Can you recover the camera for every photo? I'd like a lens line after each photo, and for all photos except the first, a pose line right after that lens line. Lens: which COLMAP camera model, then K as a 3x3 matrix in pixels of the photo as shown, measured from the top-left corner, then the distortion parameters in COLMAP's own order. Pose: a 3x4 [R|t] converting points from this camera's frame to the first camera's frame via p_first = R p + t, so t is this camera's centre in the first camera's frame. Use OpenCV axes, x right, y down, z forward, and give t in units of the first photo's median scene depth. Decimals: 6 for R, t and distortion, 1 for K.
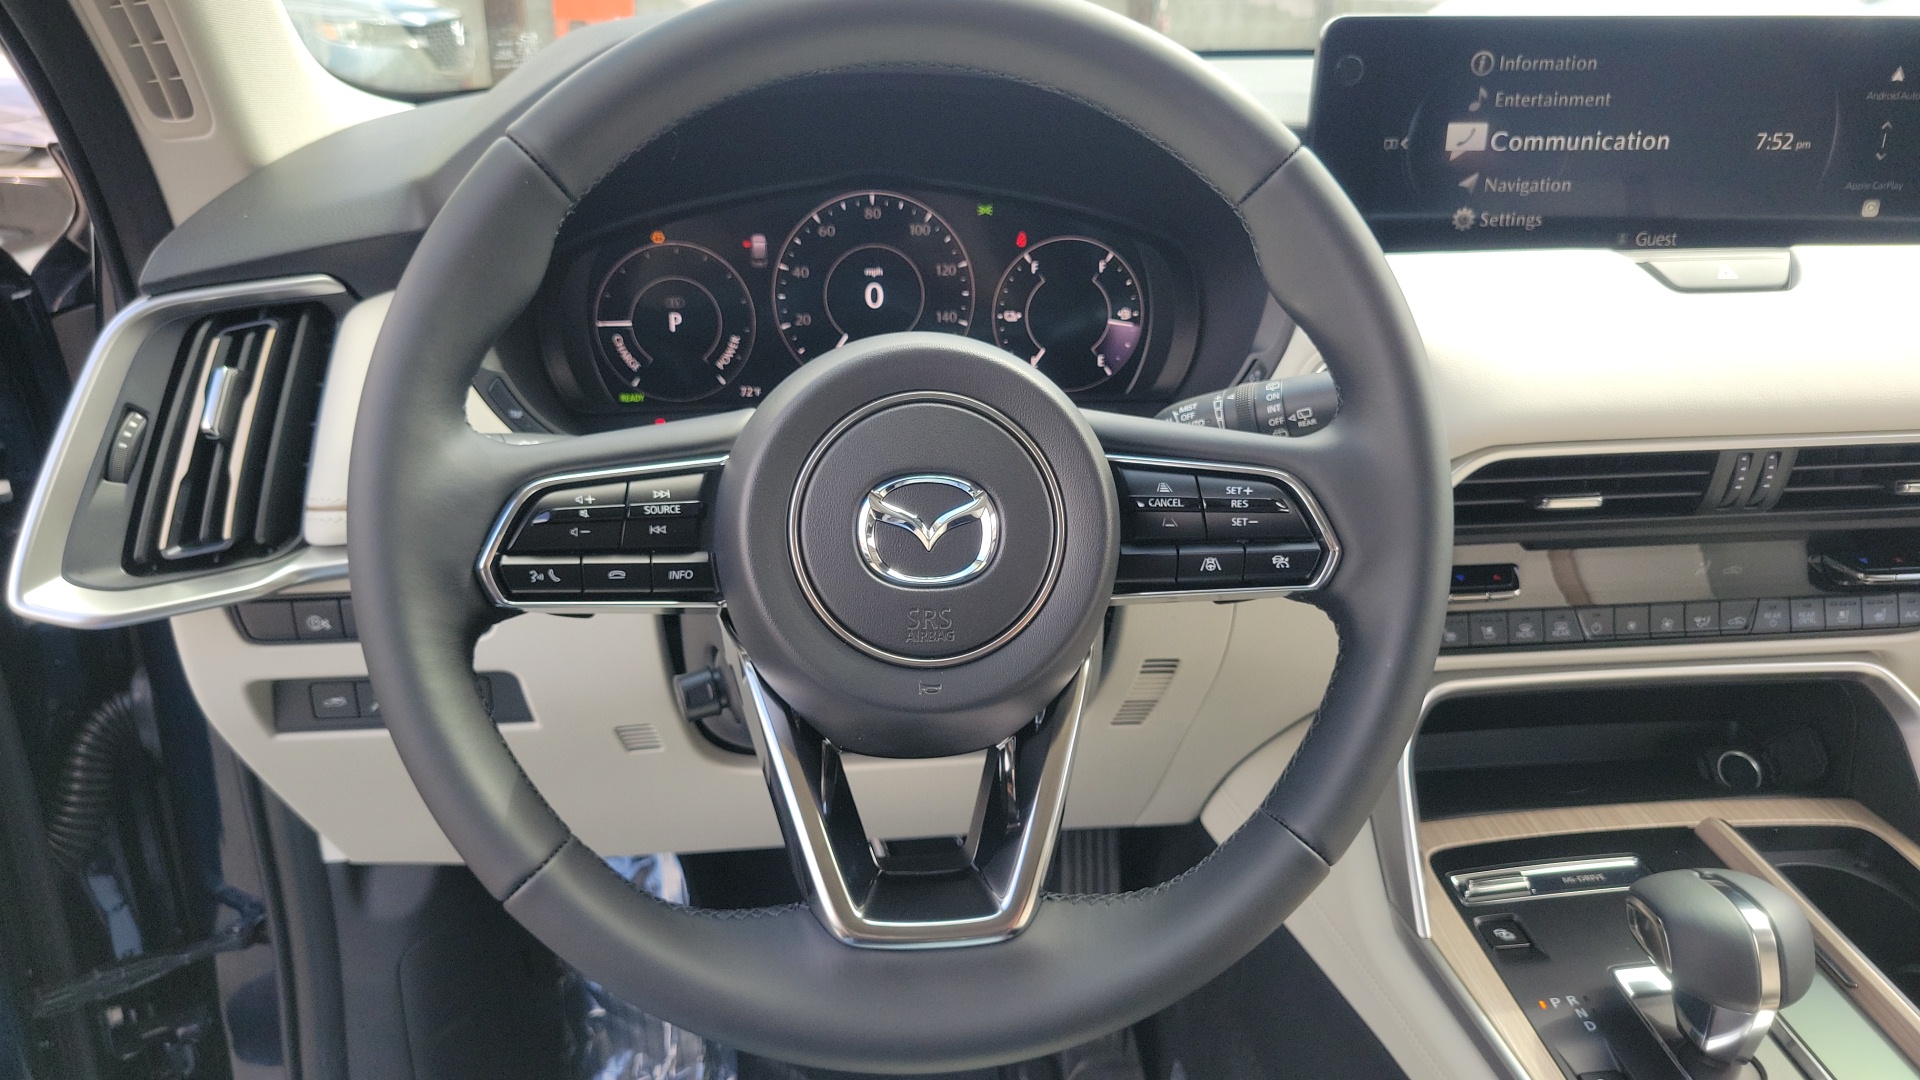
lens RADIAL K [[1456.3, 0, 969.6], [0, 1456.3, 540.3], [0, 0, 1]] dist [0.036222, -0.023956]
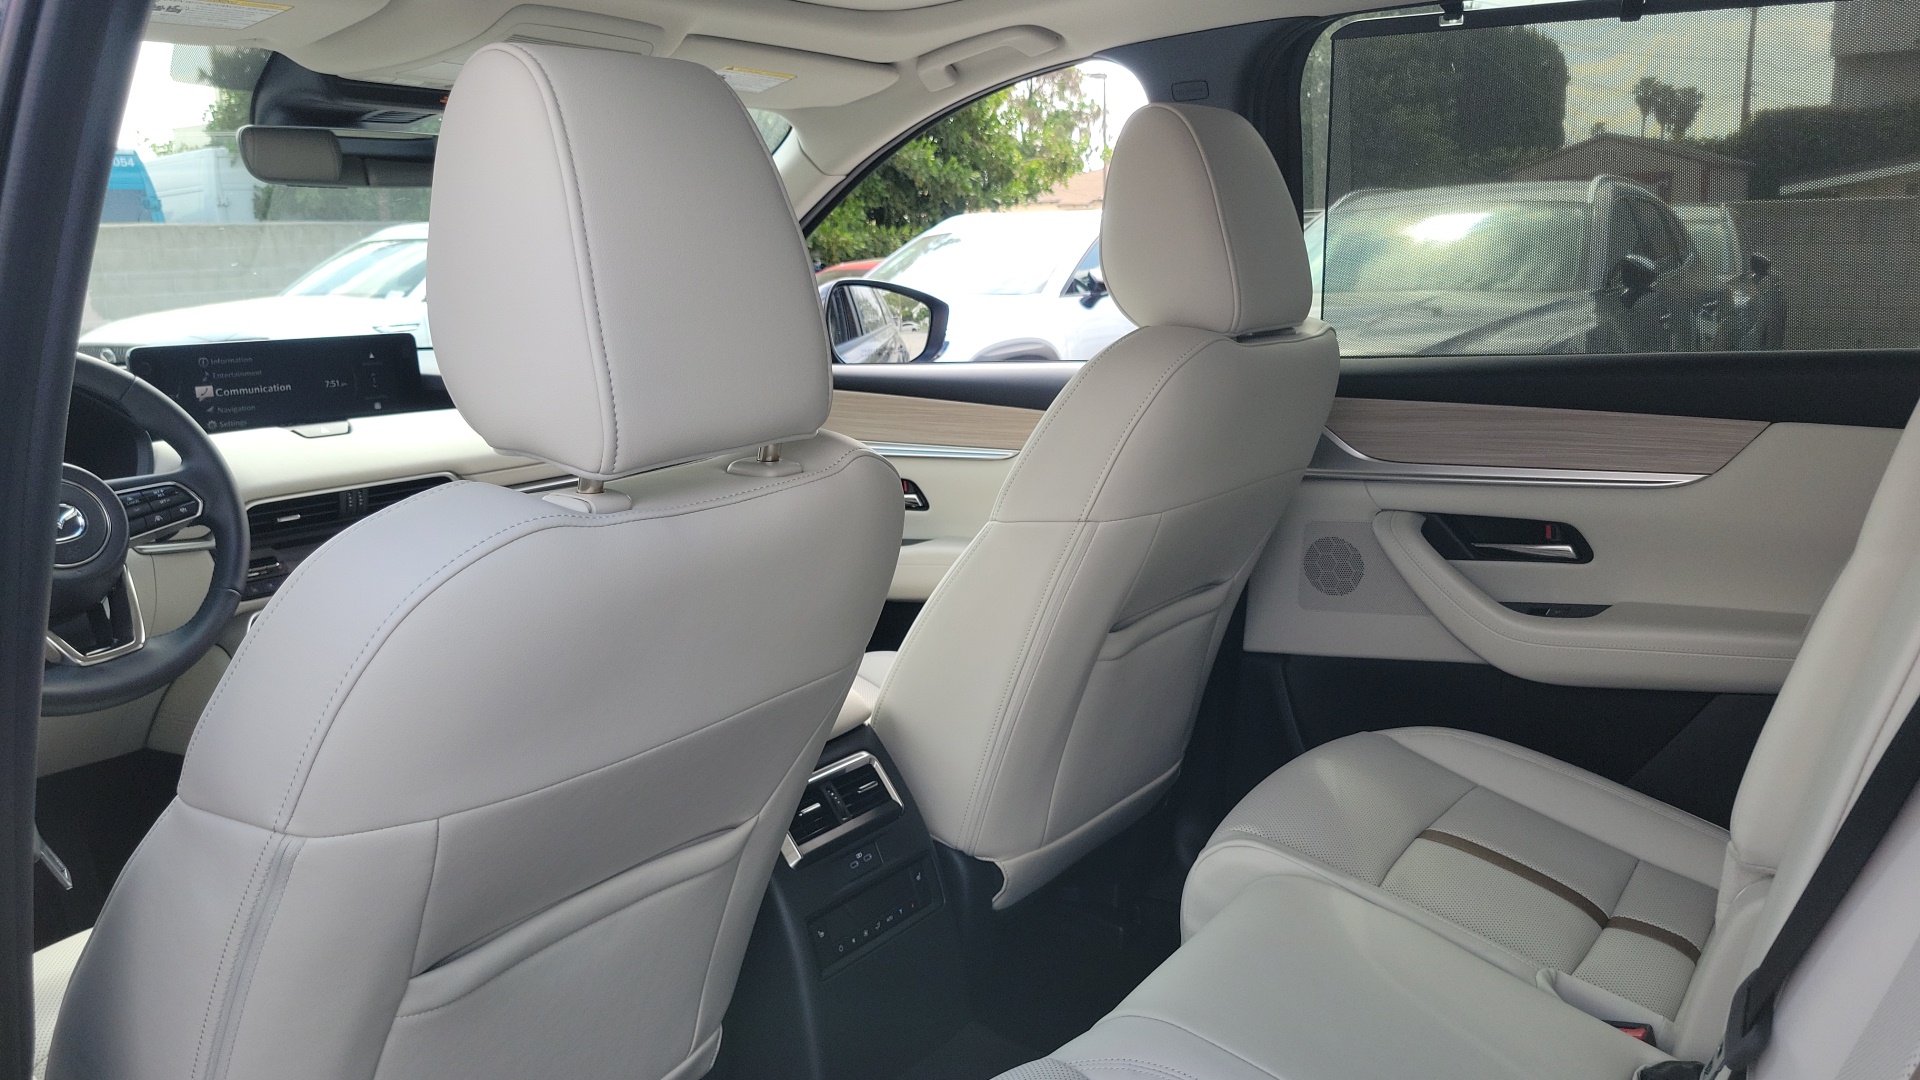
lens RADIAL K [[1456.3, 0, 963.2], [0, 1456.3, 543.7], [0, 0, 1]] dist [0.036222, -0.023956]
pose [[0.664633, -0.149582, 0.732043, -0.631105], [0.290541, 0.954388, -0.068772, 0.488079], [-0.688366, 0.258396, 0.677778, -1.416660]]
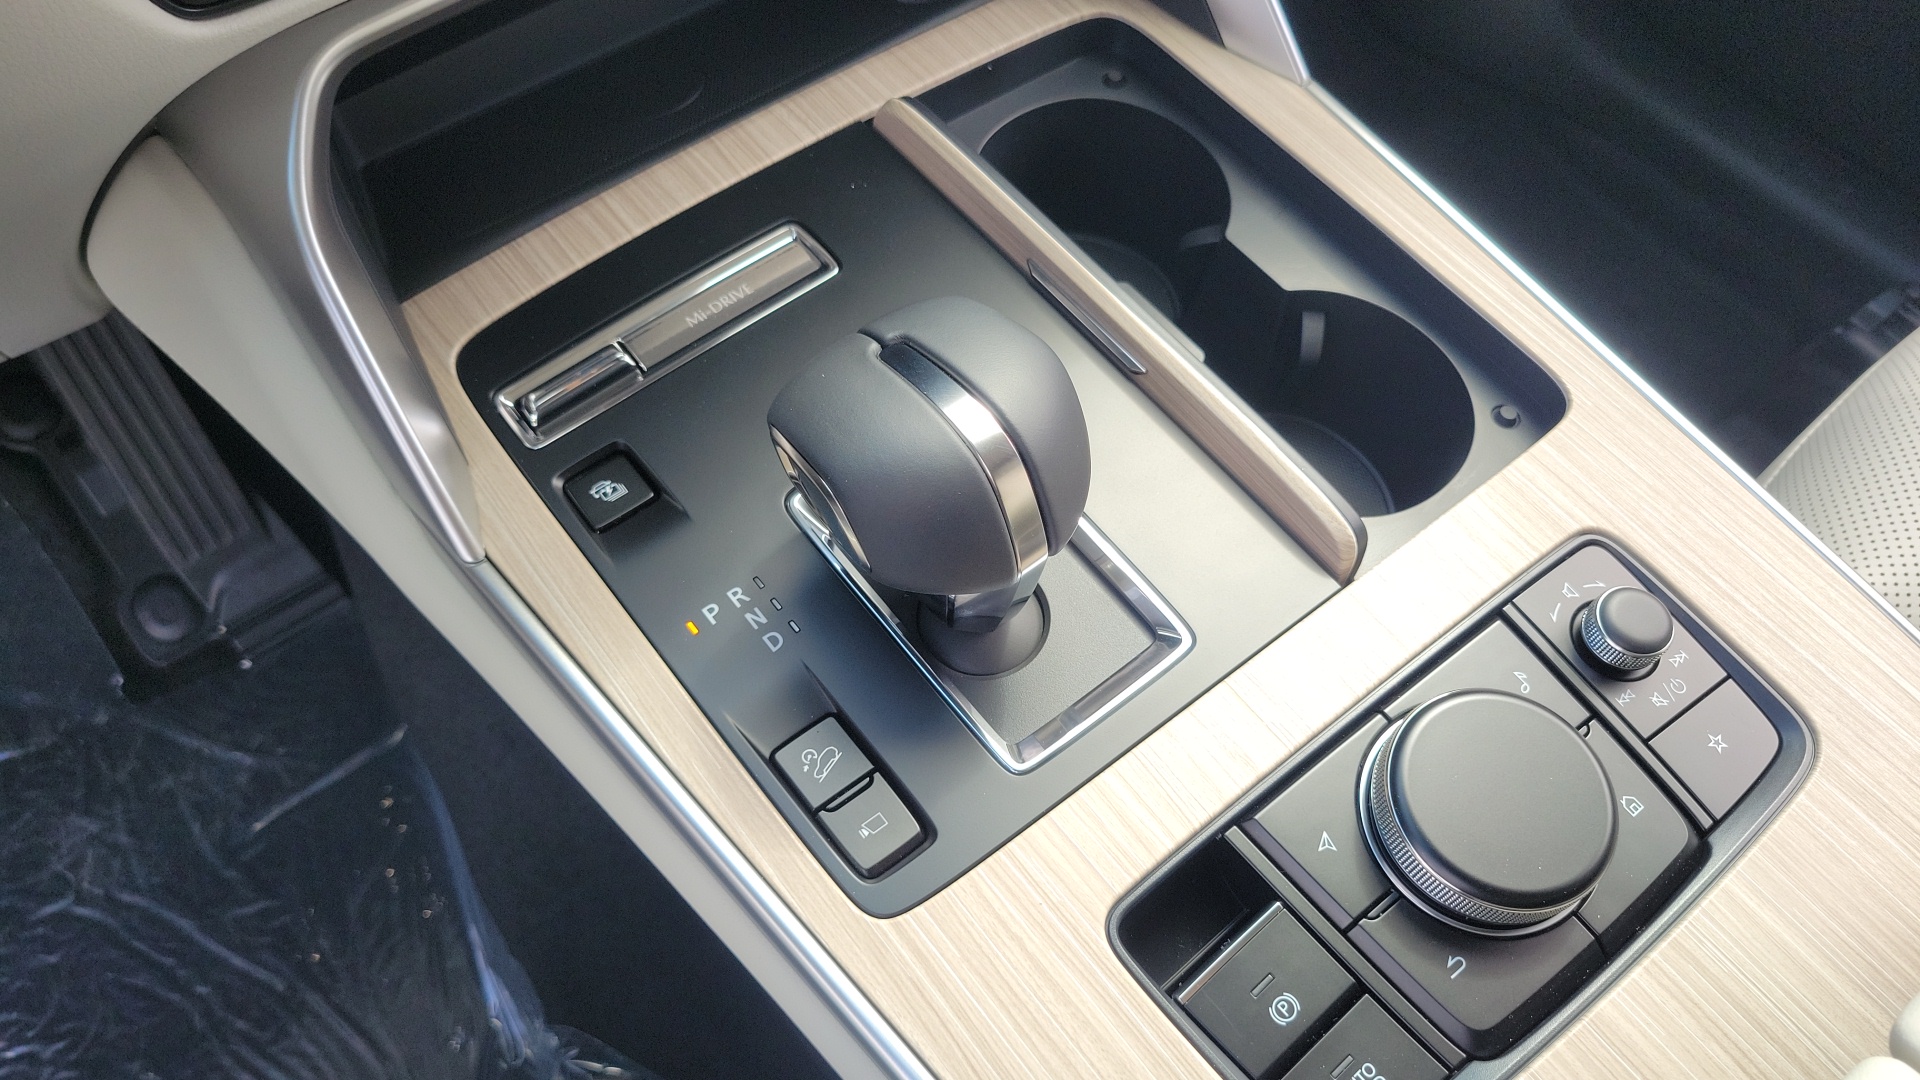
lens RADIAL K [[1456.3, 0, 953.7], [0, 1456.3, 547.2], [0, 0, 1]] dist [0.036222, -0.023956]
pose [[0.854839, -0.435544, 0.282049, 0.295787], [0.194359, 0.772748, 0.604223, -0.018573], [-0.481118, -0.461694, 0.745227, 0.493207]]
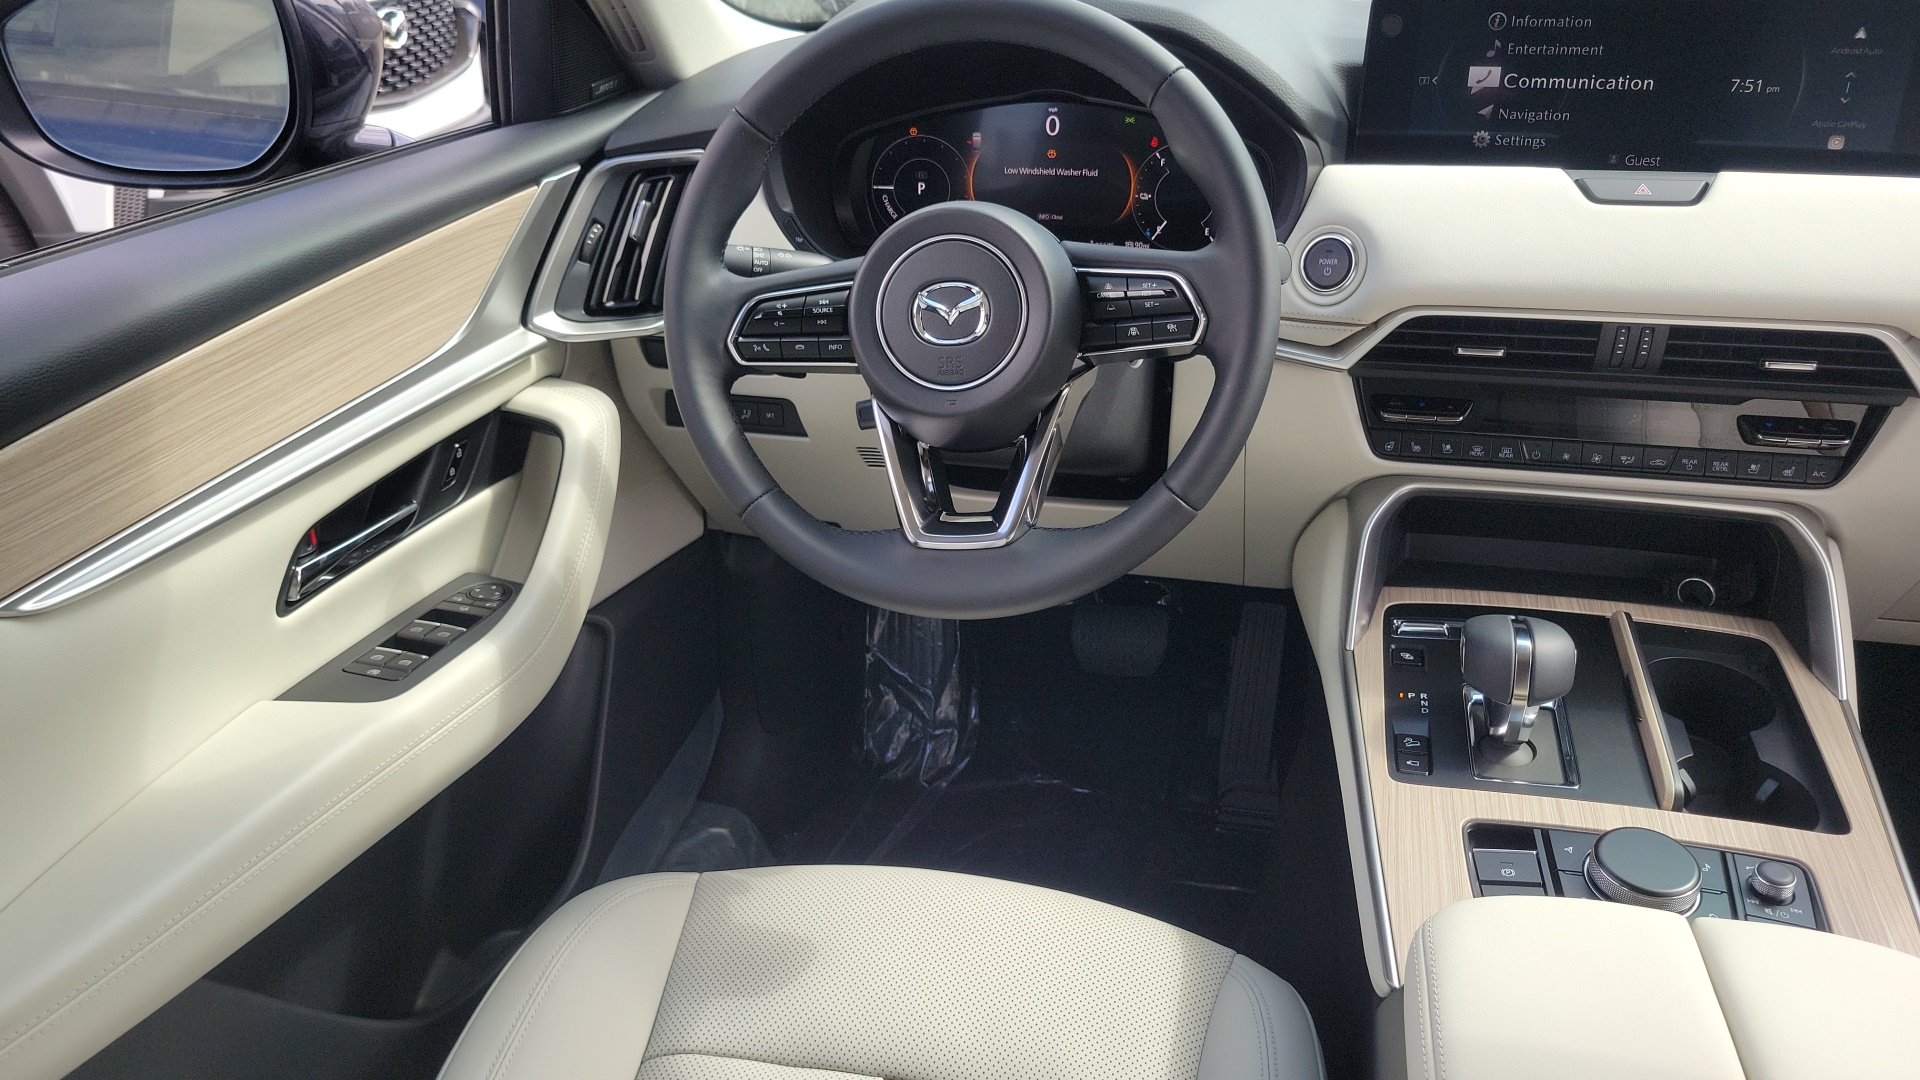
lens RADIAL K [[1456.3, 0, 958.6], [0, 1456.3, 528.6], [0, 0, 1]] dist [0.036222, -0.023956]
pose [[0.934887, 0.128196, -0.330986, 0.388944], [-0.102428, 0.990267, 0.094233, 0.054967], [0.339845, -0.054196, 0.938919, -0.438045]]
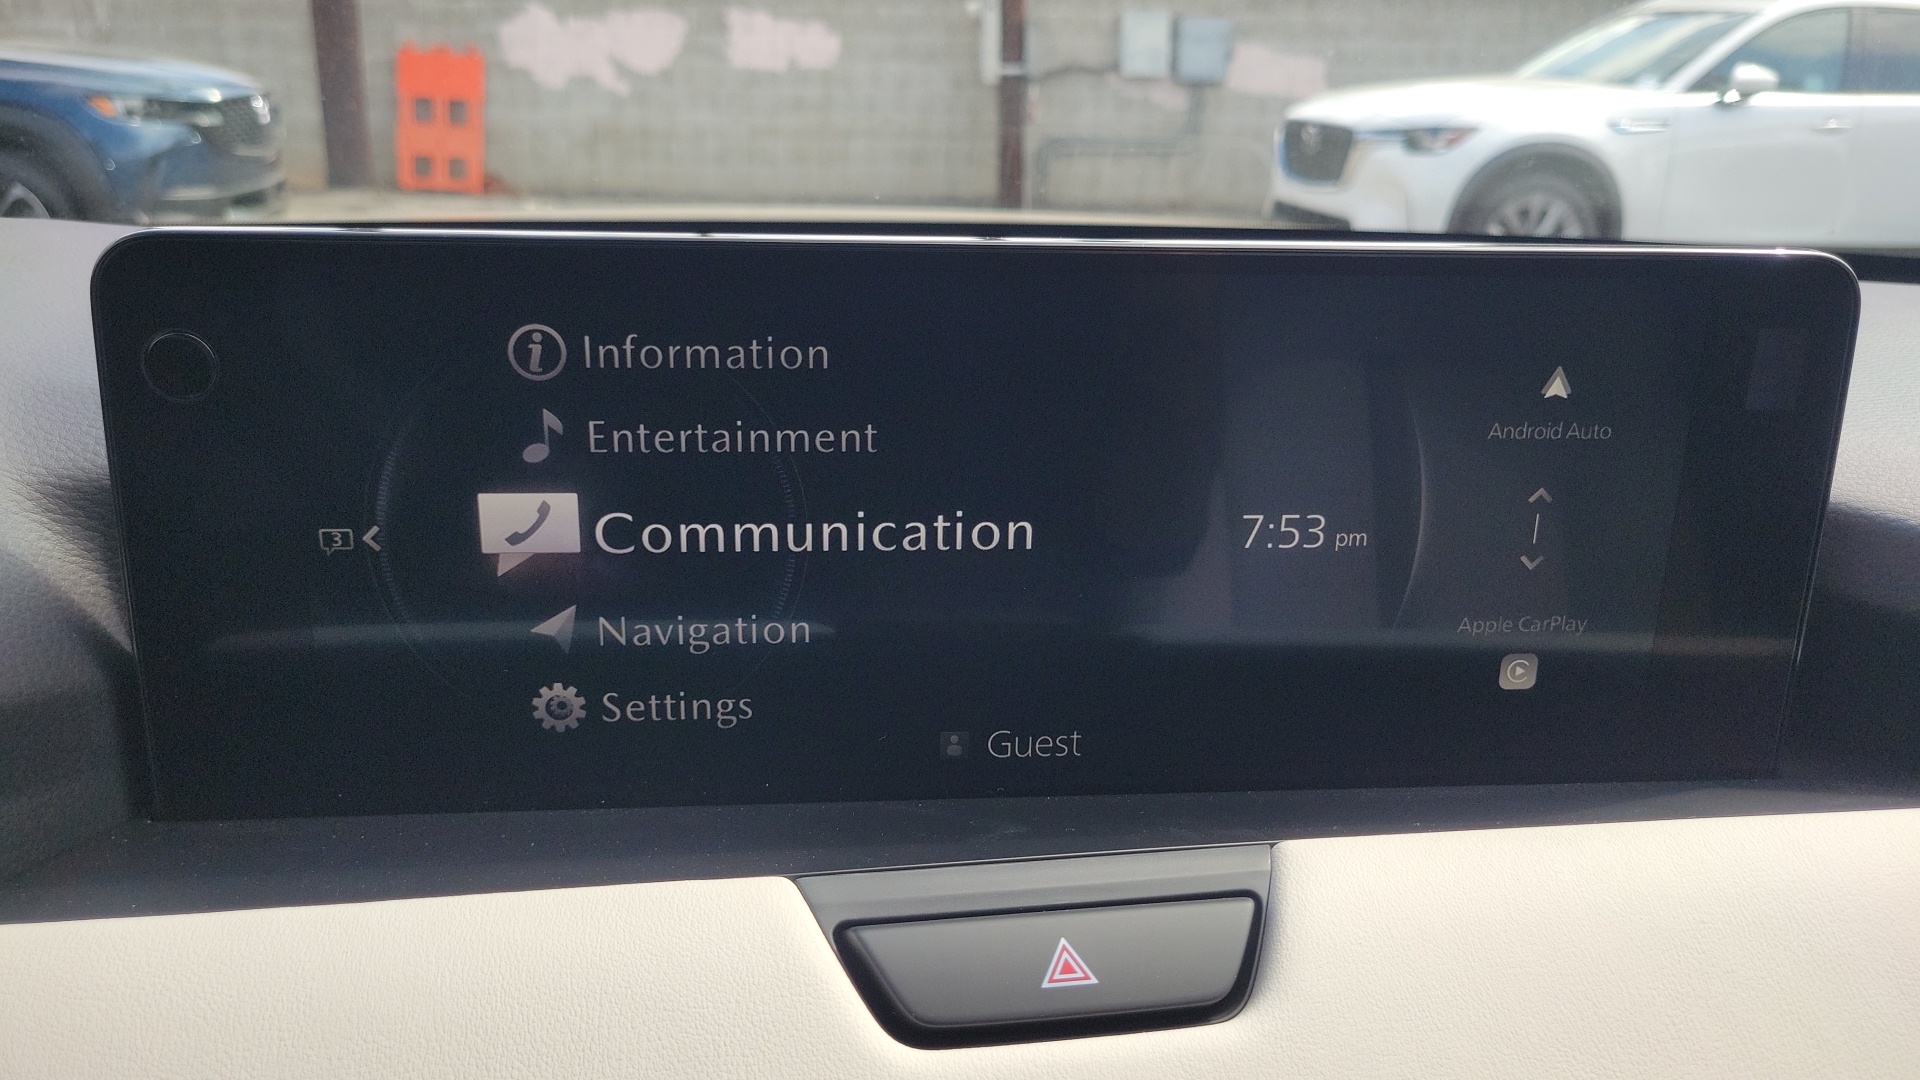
lens RADIAL K [[1456.3, 0, 965.8], [0, 1456.3, 529.1], [0, 0, 1]] dist [0.036222, -0.023956]
pose [[0.998324, 0.003148, 0.057784, 0.439169], [0.000260, 0.998266, -0.058872, -0.251642], [-0.057869, 0.058788, 0.996592, 0.596187]]
